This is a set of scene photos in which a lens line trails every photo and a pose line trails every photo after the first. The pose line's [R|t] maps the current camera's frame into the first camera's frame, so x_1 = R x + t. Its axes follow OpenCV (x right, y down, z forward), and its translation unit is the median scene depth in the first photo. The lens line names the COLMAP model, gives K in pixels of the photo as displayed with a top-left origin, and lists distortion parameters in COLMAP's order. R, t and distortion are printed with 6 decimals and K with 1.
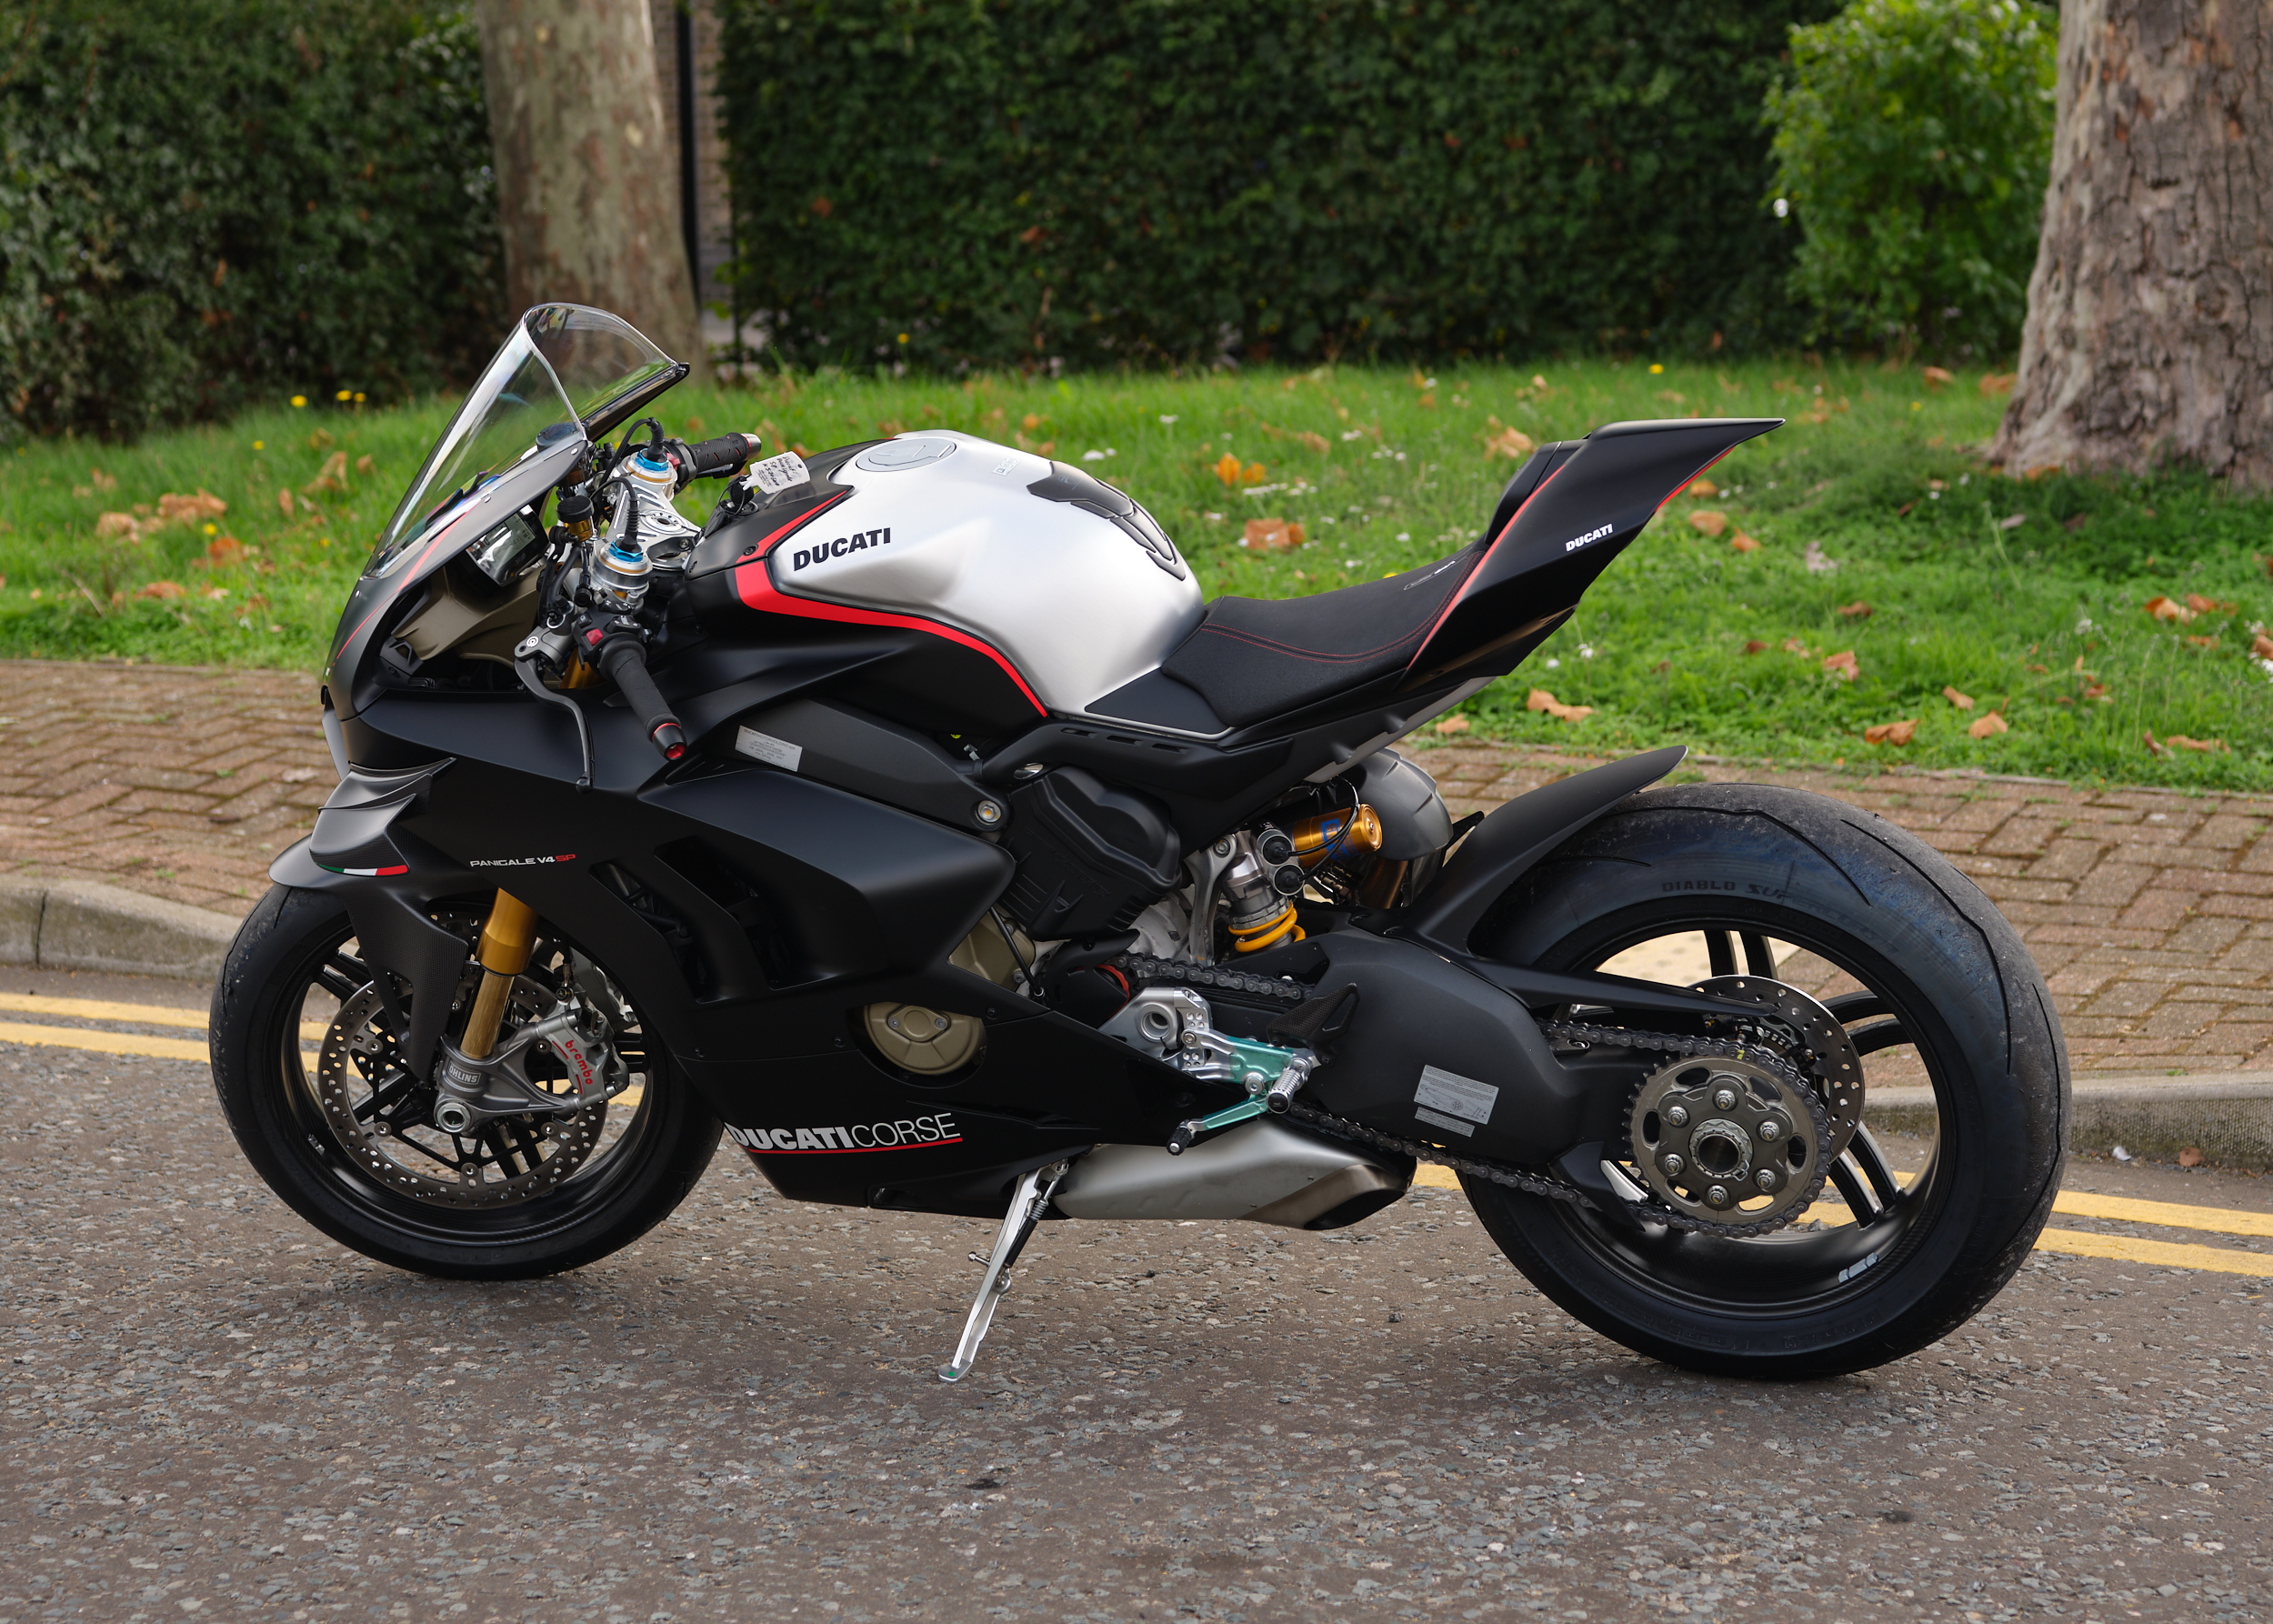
lens RADIAL K [[4770.1, 0, 1598.5], [0, 4770.1, 812.0], [0, 0, 1]] dist [-0.002576, -0.067373]
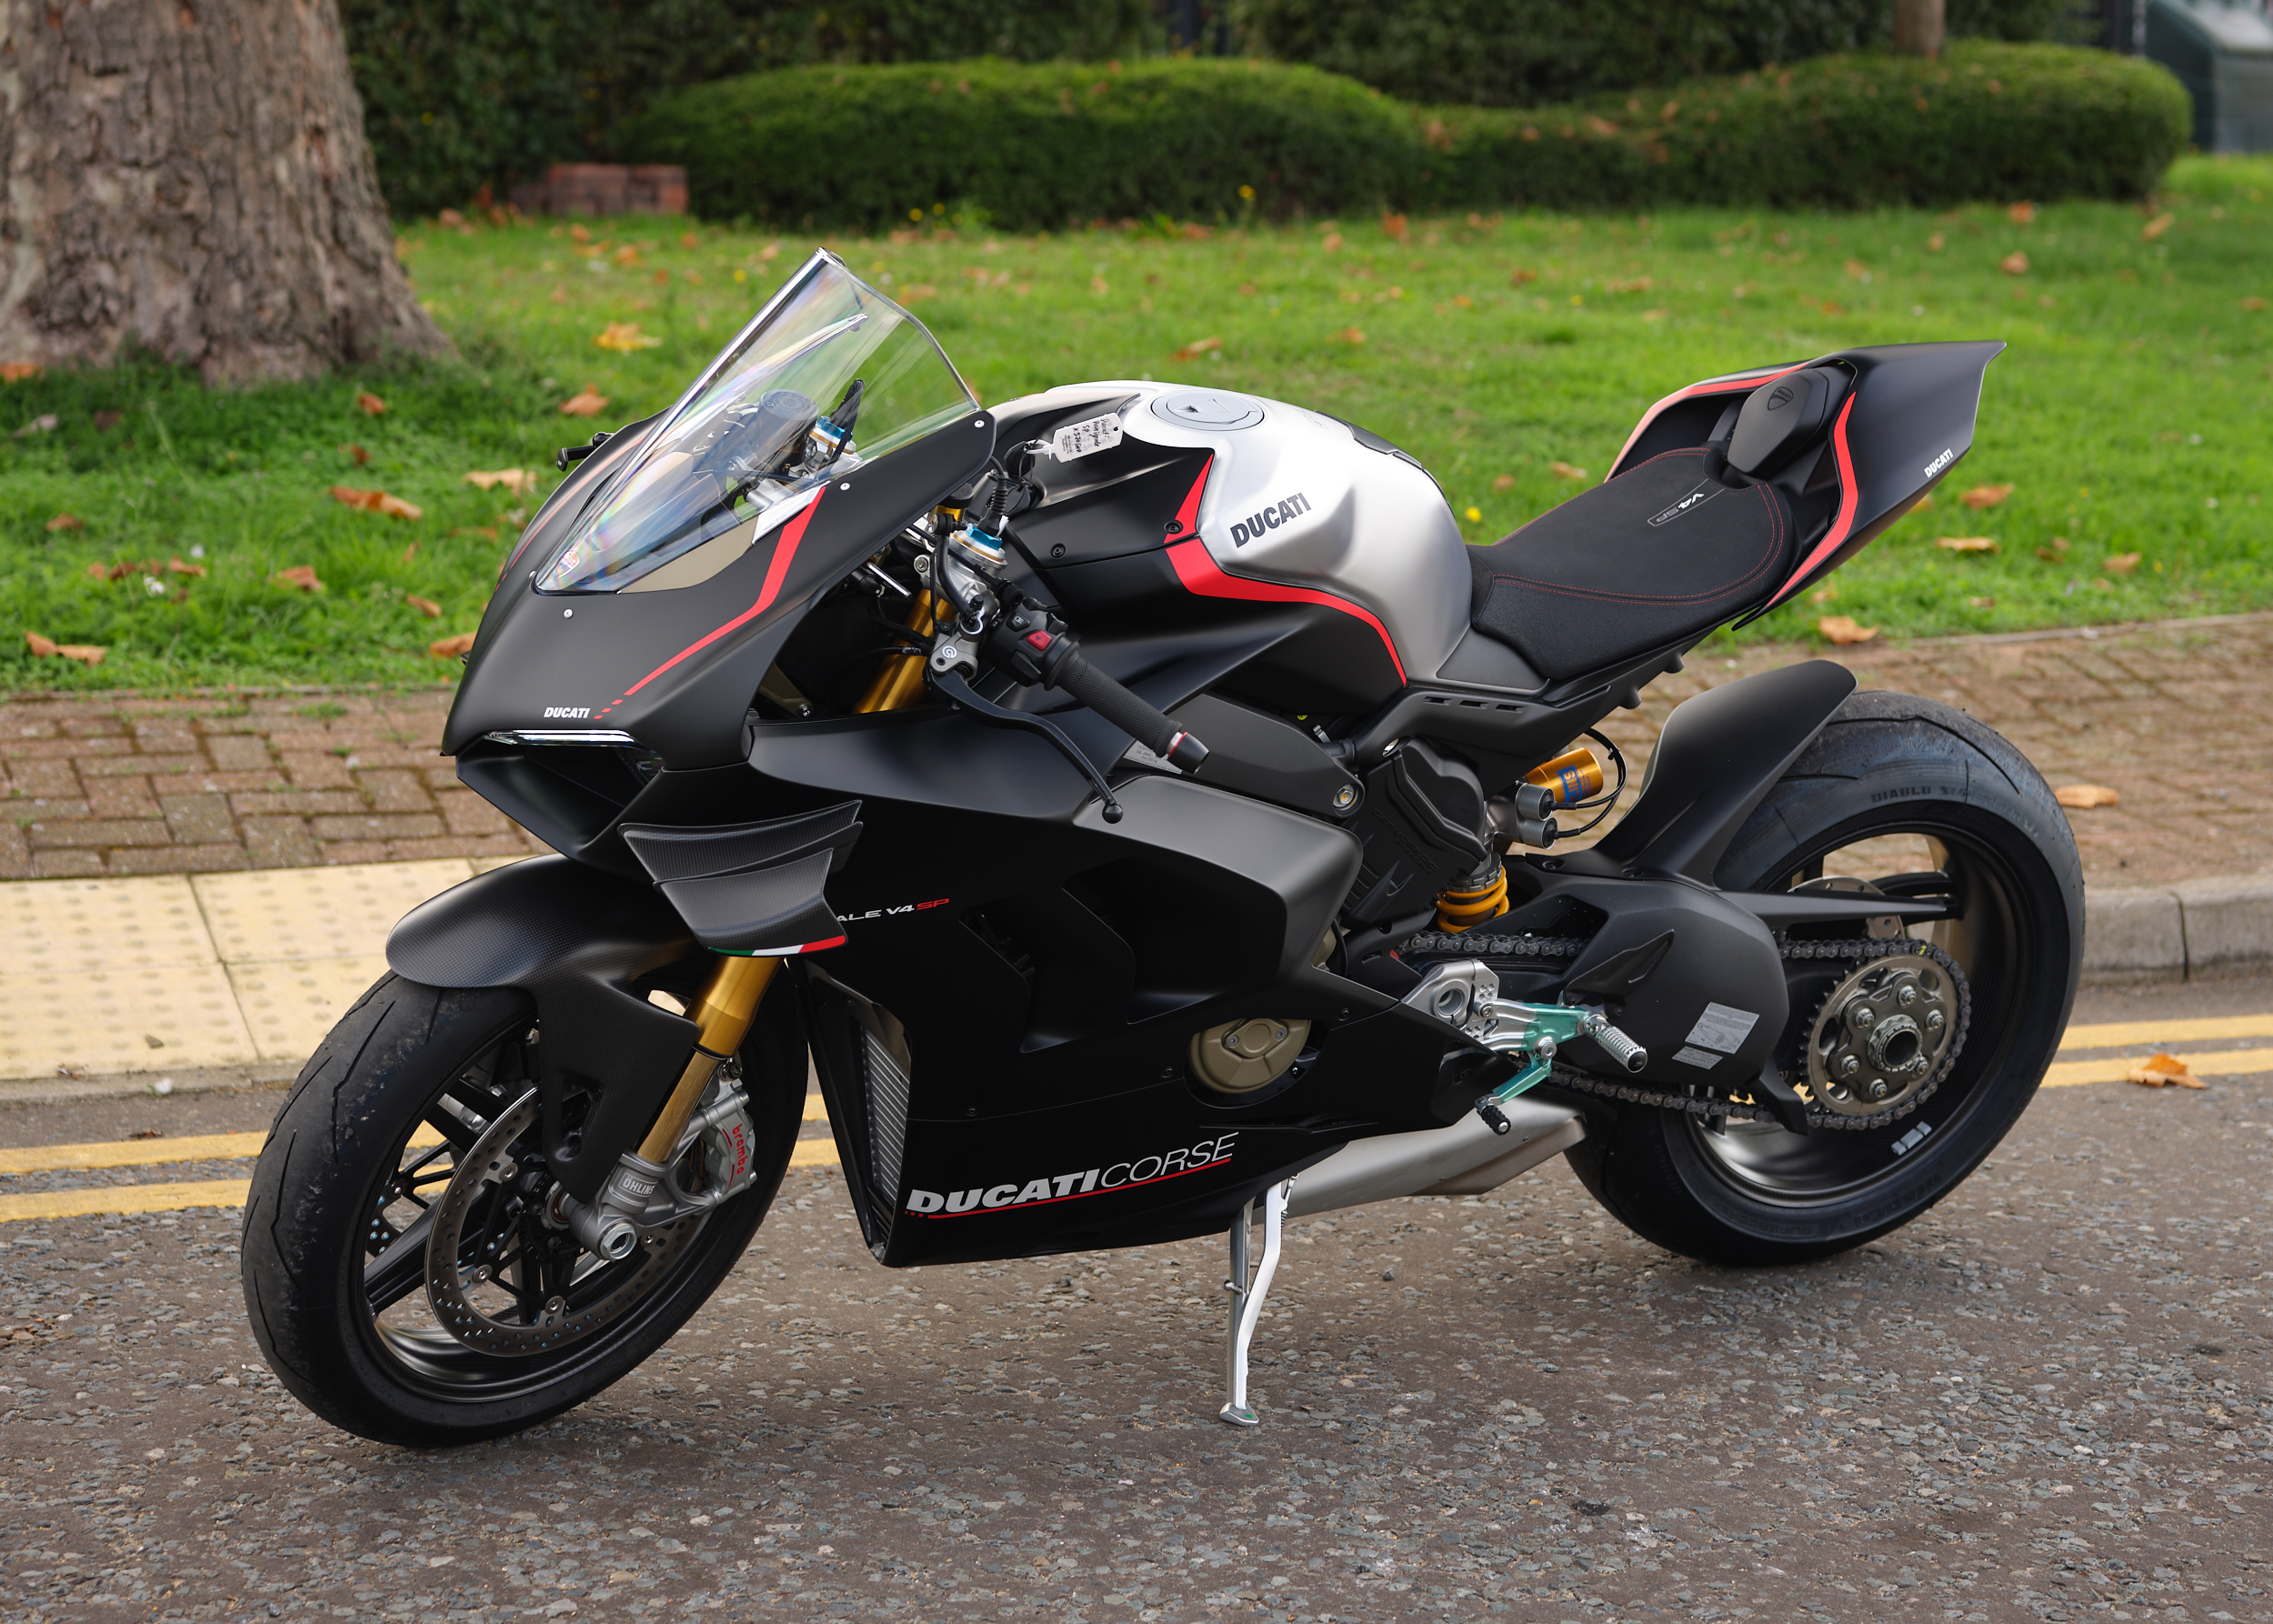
lens RADIAL K [[4332.9, 0, 1138.6], [0, 4332.9, 737.6], [0, 0, 1]] dist [0.000604, 0.019039]
pose [[0.715045, -0.096017, 0.692454, -0.364236], [0.076895, 0.995315, 0.058608, -0.031400], [-0.694837, 0.011339, 0.719078, 0.213312]]
